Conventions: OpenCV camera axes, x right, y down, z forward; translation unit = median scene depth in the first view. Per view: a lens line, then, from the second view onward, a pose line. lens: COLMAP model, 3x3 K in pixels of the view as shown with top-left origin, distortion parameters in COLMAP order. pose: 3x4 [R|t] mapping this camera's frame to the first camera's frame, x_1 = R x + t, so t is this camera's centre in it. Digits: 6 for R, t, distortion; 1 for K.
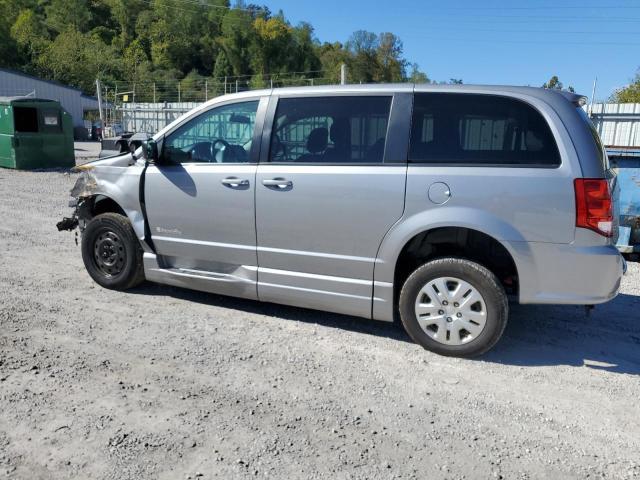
lens RADIAL K [[484.8, 0, 318.8], [0, 484.8, 239.4], [0, 0, 1]] dist [0.013901, -0.003832]
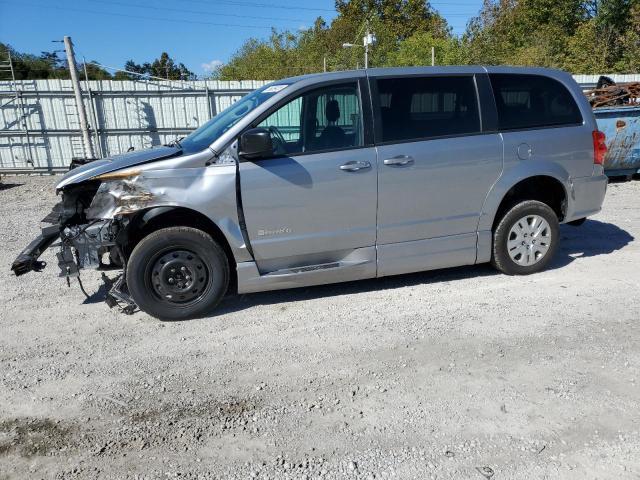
lens RADIAL K [[484.8, 0, 319.1], [0, 484.8, 240.6], [0, 0, 1]] dist [0.013901, -0.003832]
pose [[0.772640, -0.210028, 0.599096, -0.949163], [0.183447, 0.977295, 0.106028, -0.096641], [-0.607762, 0.027981, 0.793626, 0.284726]]
